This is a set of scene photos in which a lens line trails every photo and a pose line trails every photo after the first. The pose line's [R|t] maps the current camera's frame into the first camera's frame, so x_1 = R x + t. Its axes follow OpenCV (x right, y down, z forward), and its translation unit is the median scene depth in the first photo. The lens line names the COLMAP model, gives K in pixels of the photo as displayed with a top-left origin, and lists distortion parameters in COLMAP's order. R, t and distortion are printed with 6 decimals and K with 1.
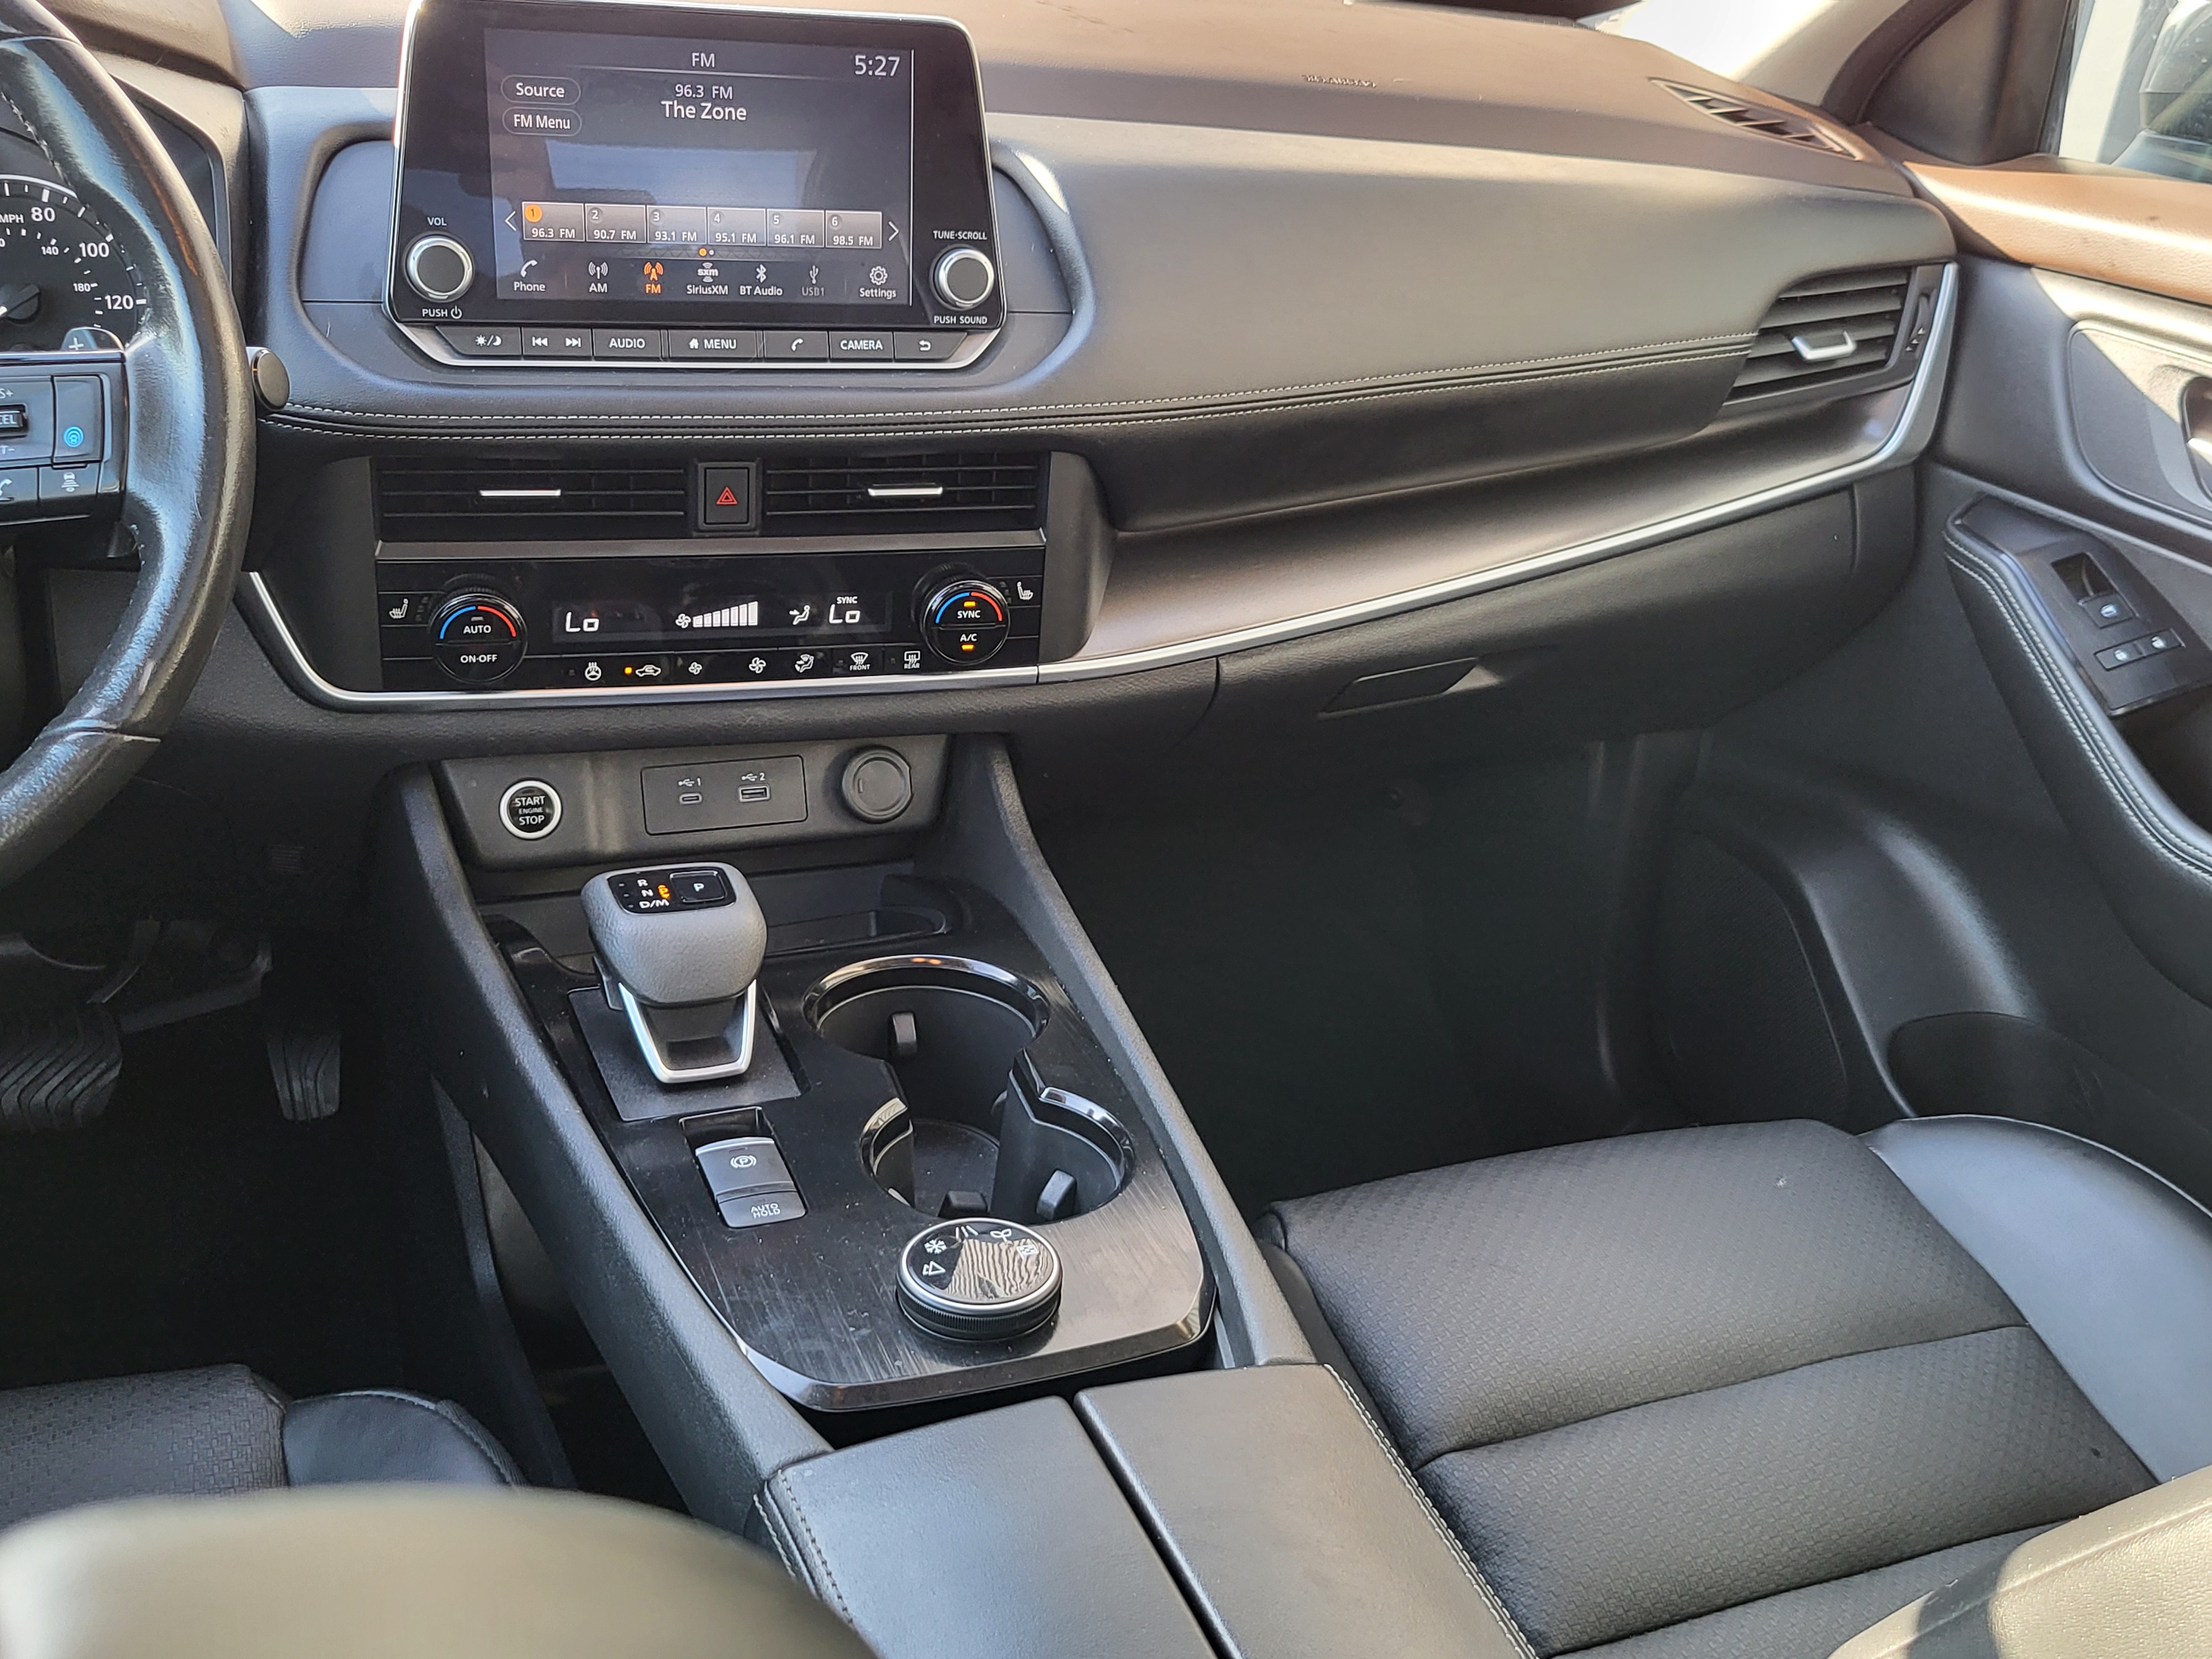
lens RADIAL K [[2252.4, 0, 1153.1], [0, 2252.4, 815.2], [0, 0, 1]] dist [0.016952, 0.022061]
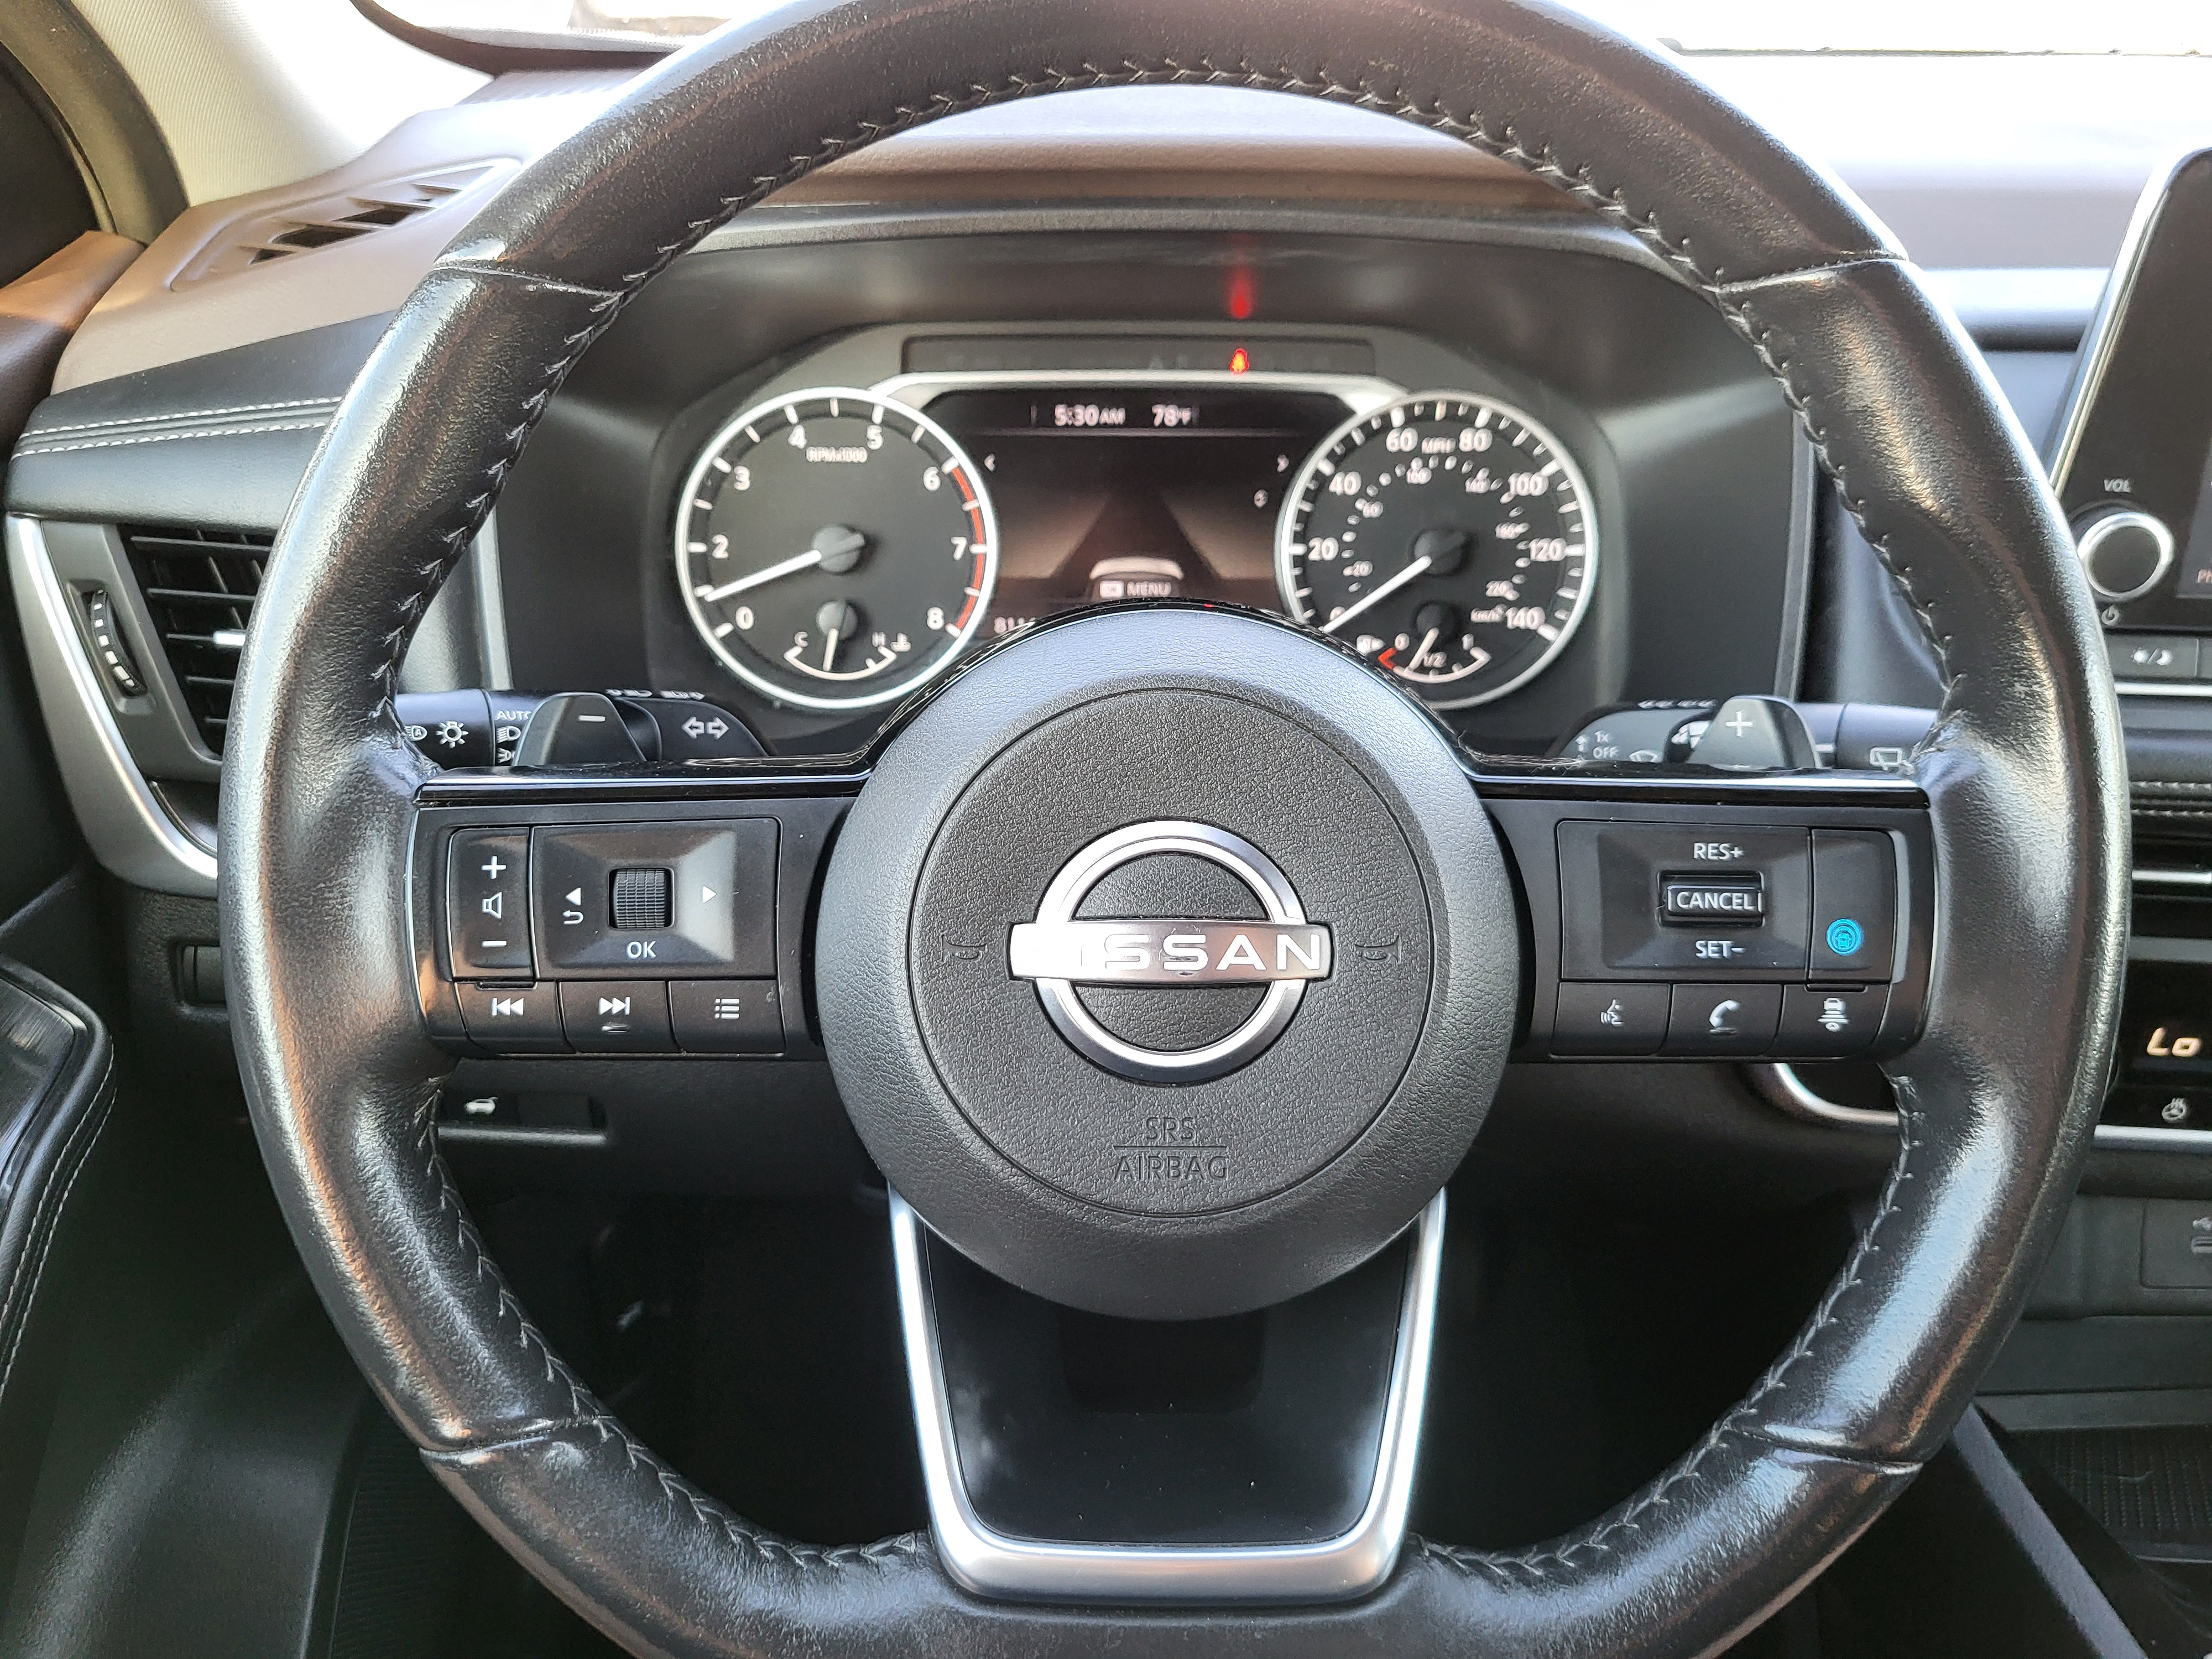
lens RADIAL K [[1722.6, 0, 1132.4], [0, 1722.6, 815.2], [0, 0, 1]] dist [-0.001195, 0.006648]
pose [[0.931784, 0.103467, -0.347956, -0.374607], [-0.089173, 0.994390, 0.056894, -0.156753], [0.351890, -0.021985, 0.935783, 0.387117]]
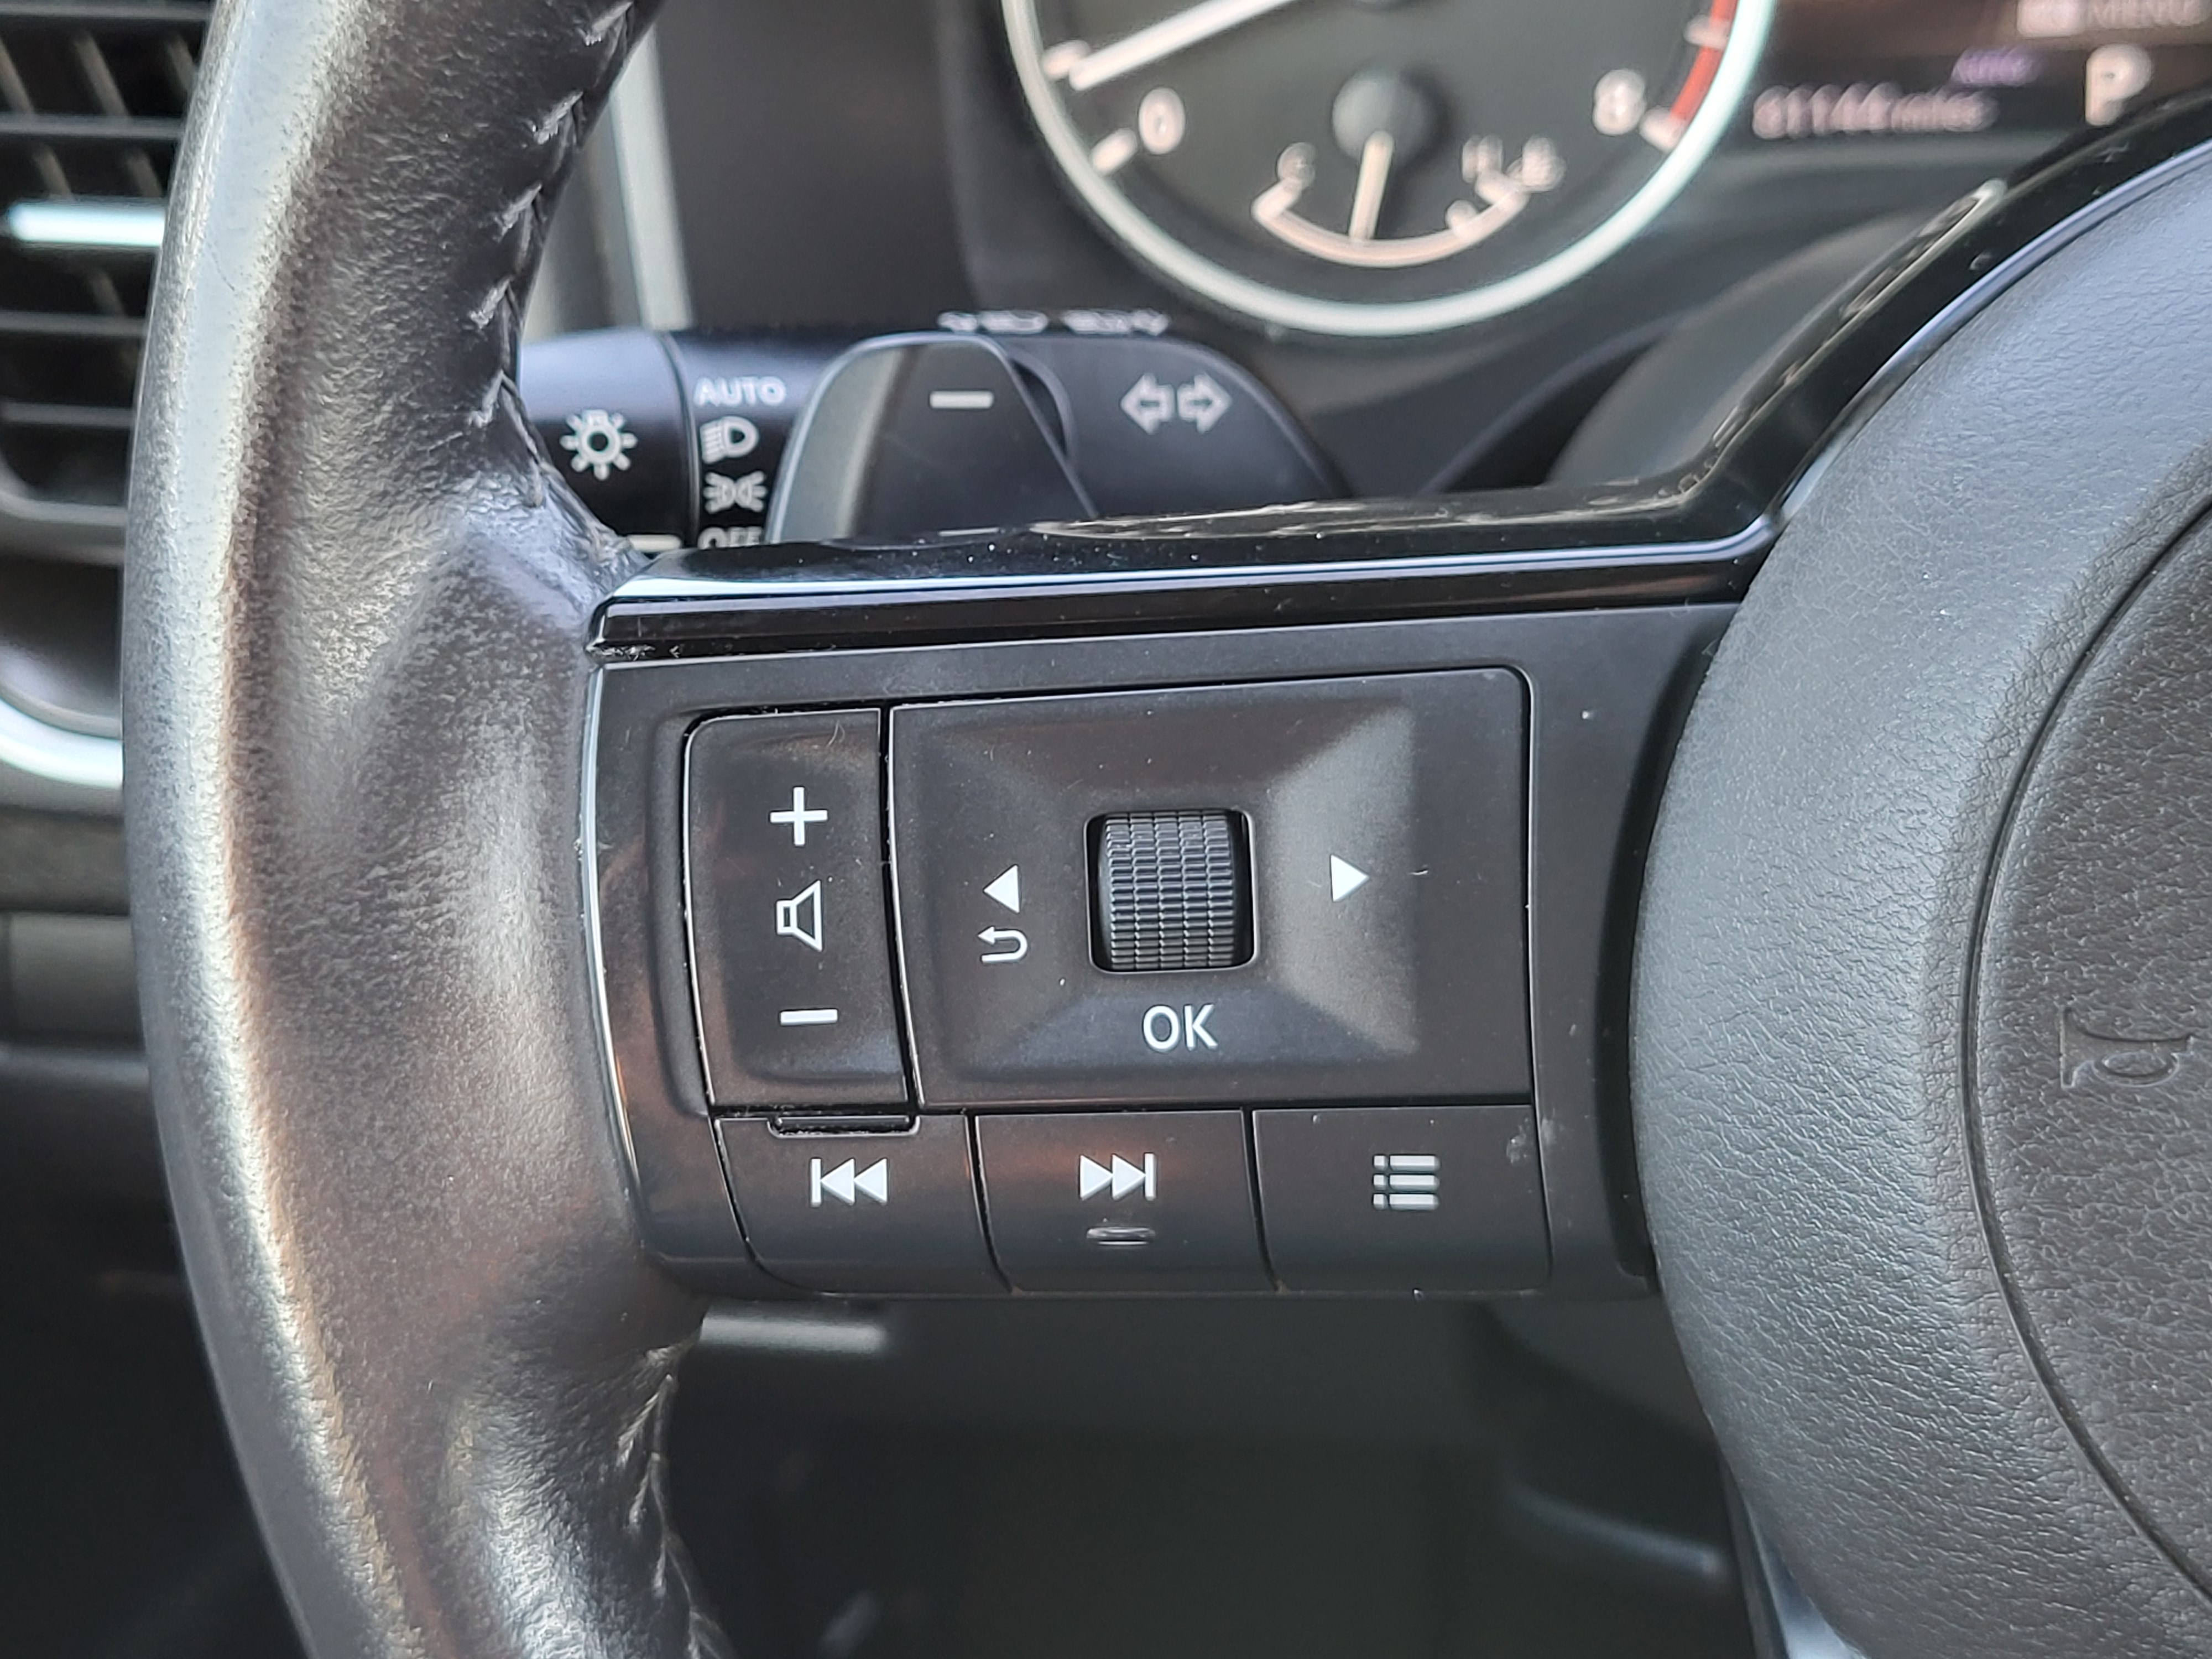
lens RADIAL K [[3467.8, 0, 1106.0], [0, 3467.8, 829.5], [0, 0, 1]] dist [0.000222, 0.046582]
pose [[0.864750, 0.129654, -0.485177, -0.461375], [-0.056692, 0.985126, 0.162211, -0.158596], [0.498992, -0.112766, 0.859239, 0.447043]]
